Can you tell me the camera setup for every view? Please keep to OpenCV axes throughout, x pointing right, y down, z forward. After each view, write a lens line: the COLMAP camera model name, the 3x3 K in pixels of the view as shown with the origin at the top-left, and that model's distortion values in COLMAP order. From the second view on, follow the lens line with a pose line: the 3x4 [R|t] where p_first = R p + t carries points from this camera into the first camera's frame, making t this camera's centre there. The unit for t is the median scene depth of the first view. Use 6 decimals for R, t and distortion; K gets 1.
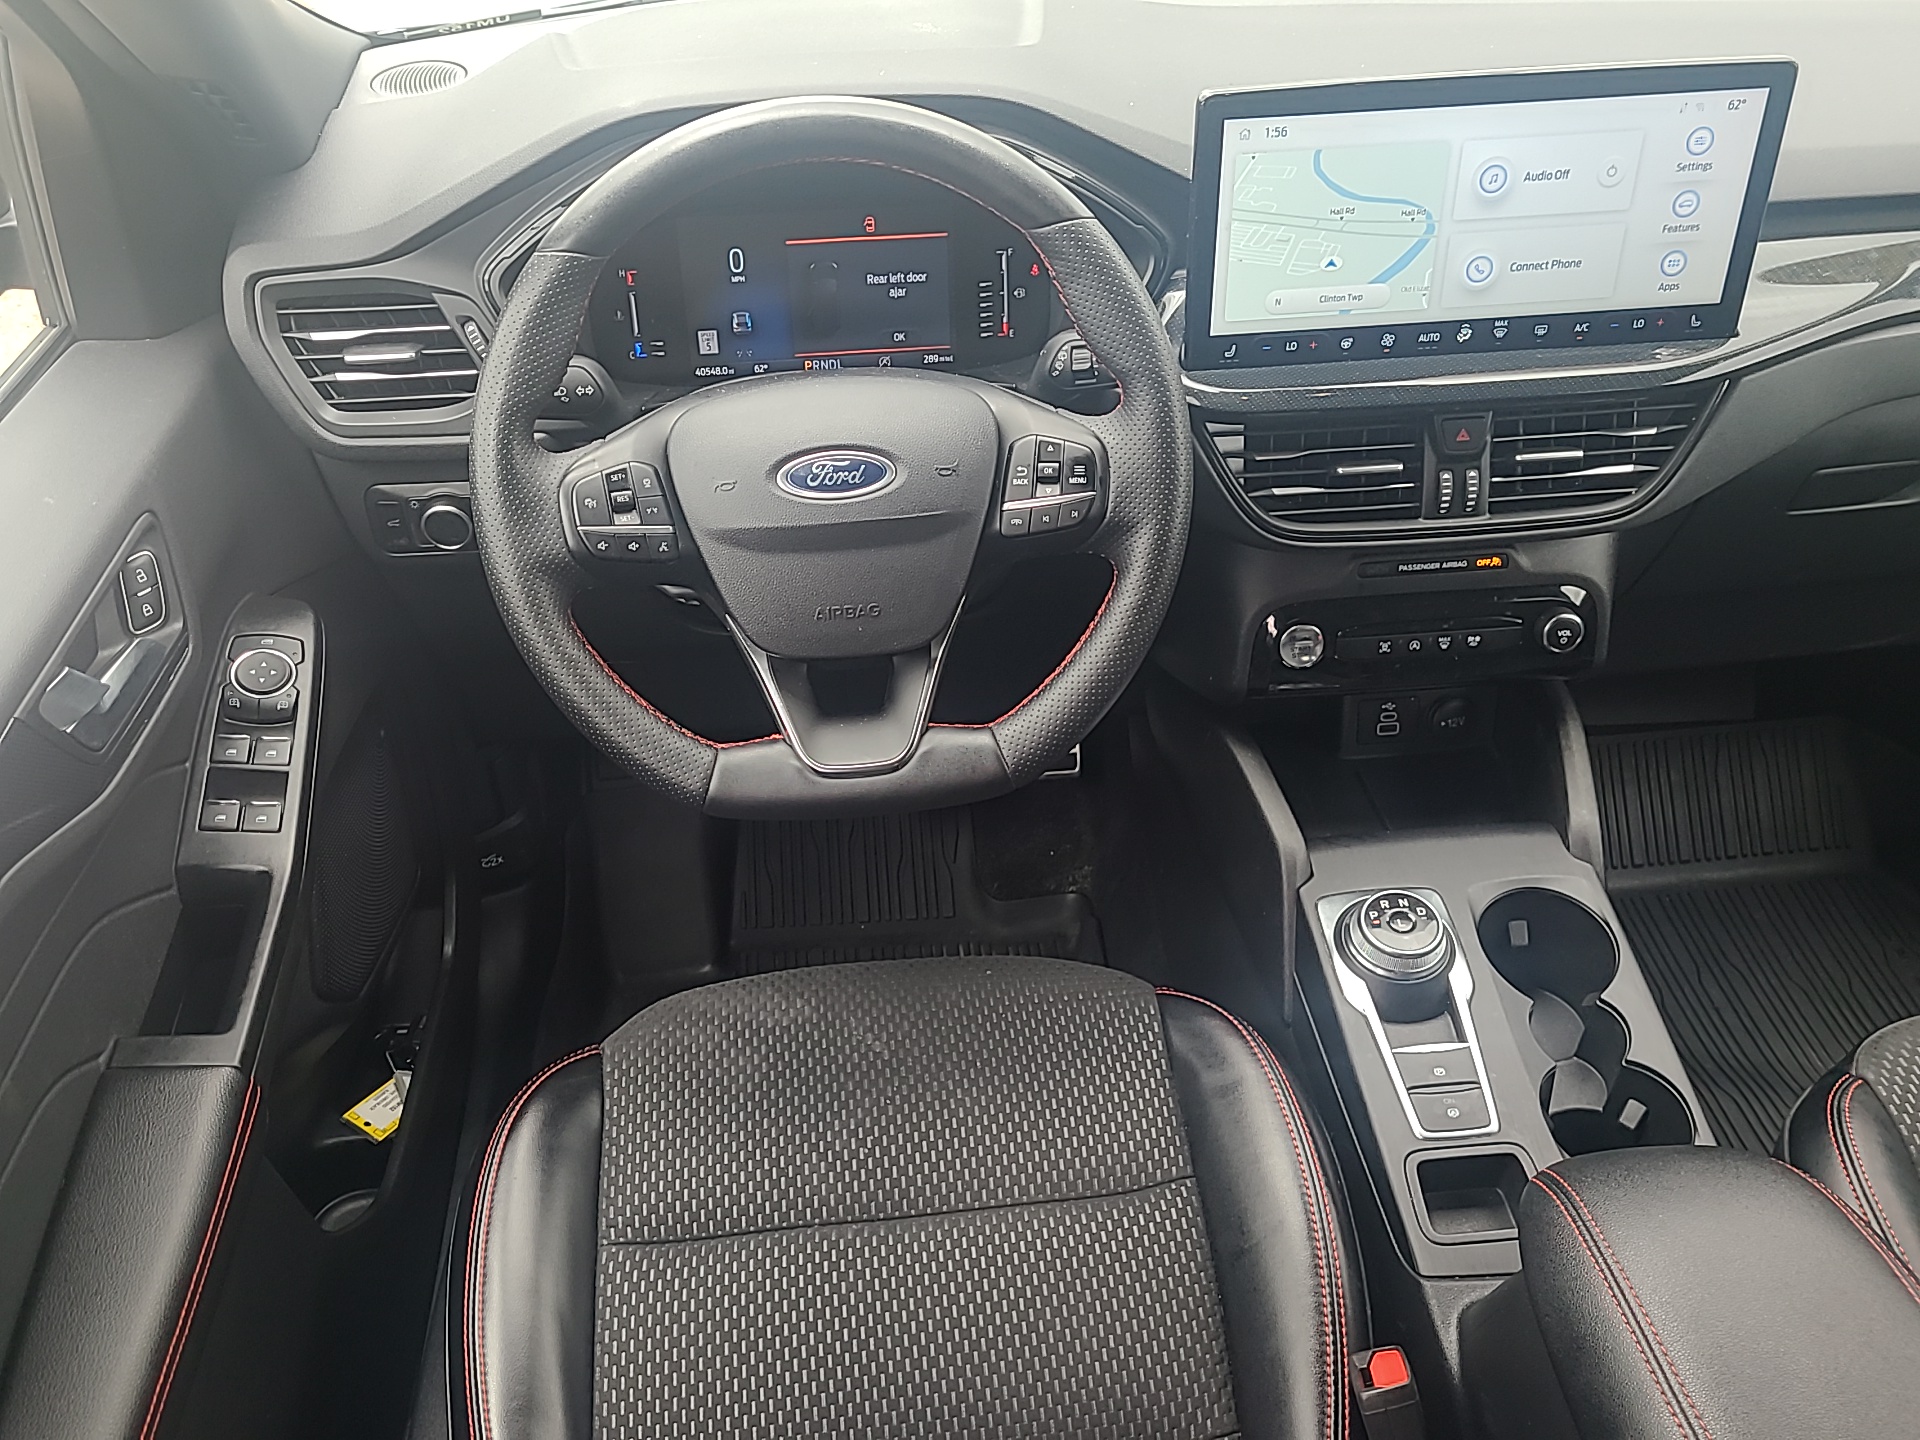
lens RADIAL K [[1794.3, 0, 916.1], [0, 1794.3, 724.6], [0, 0, 1]] dist [0.041225, -0.012836]
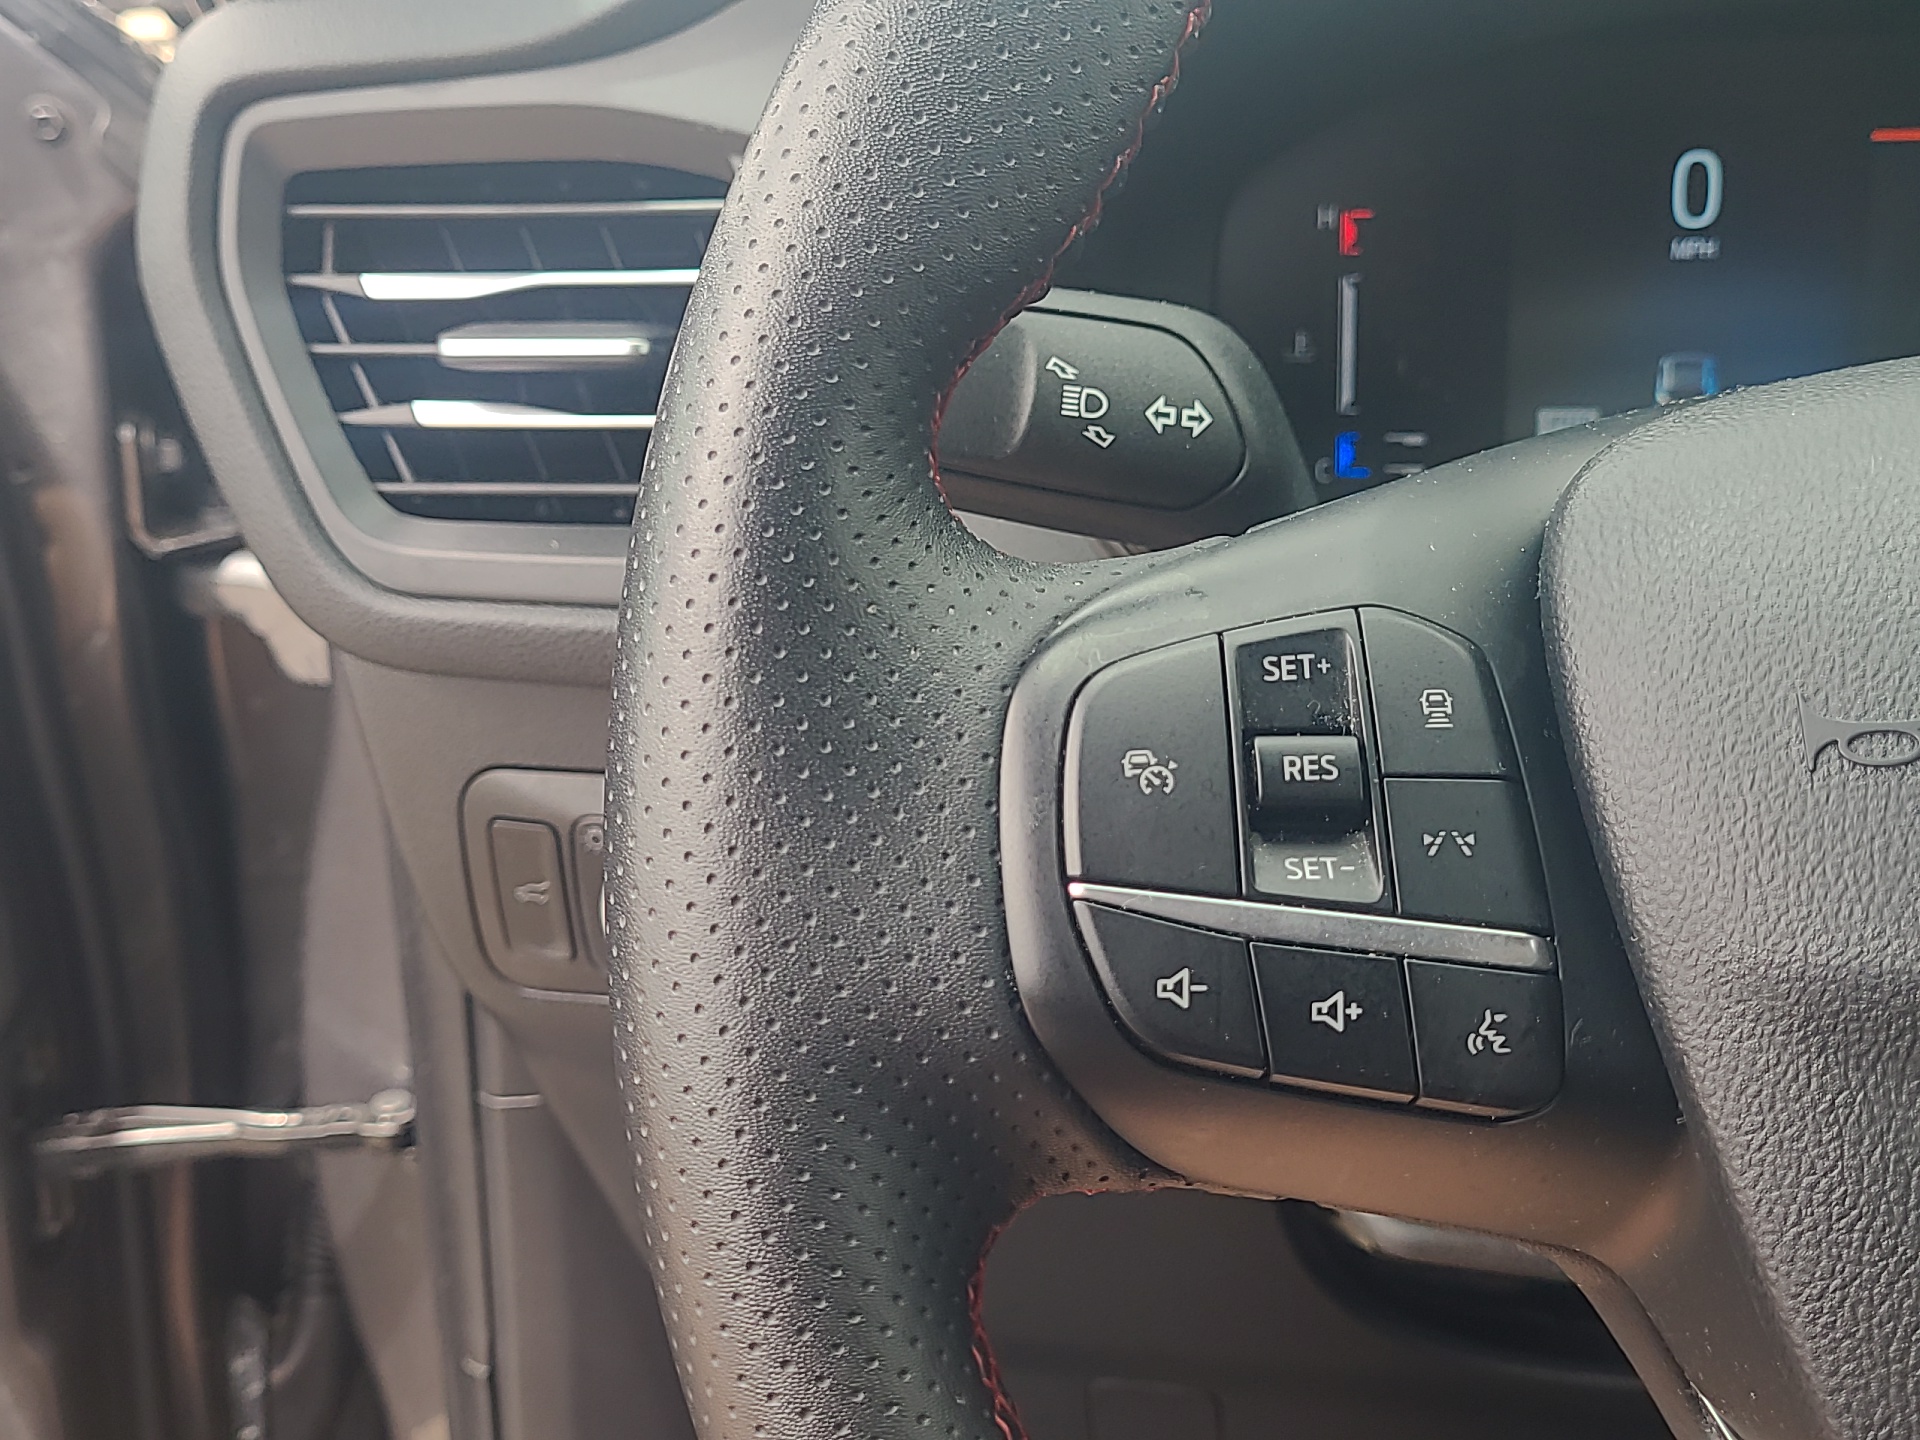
lens RADIAL K [[2359.1, 0, 960.0], [0, 2359.1, 720.0], [0, 0, 1]] dist [0.031042, 0.025043]
pose [[0.961897, 0.078532, -0.261891, -0.131195], [-0.143387, 0.960465, -0.238634, -0.062326], [0.232797, 0.267093, 0.935129, 0.738304]]
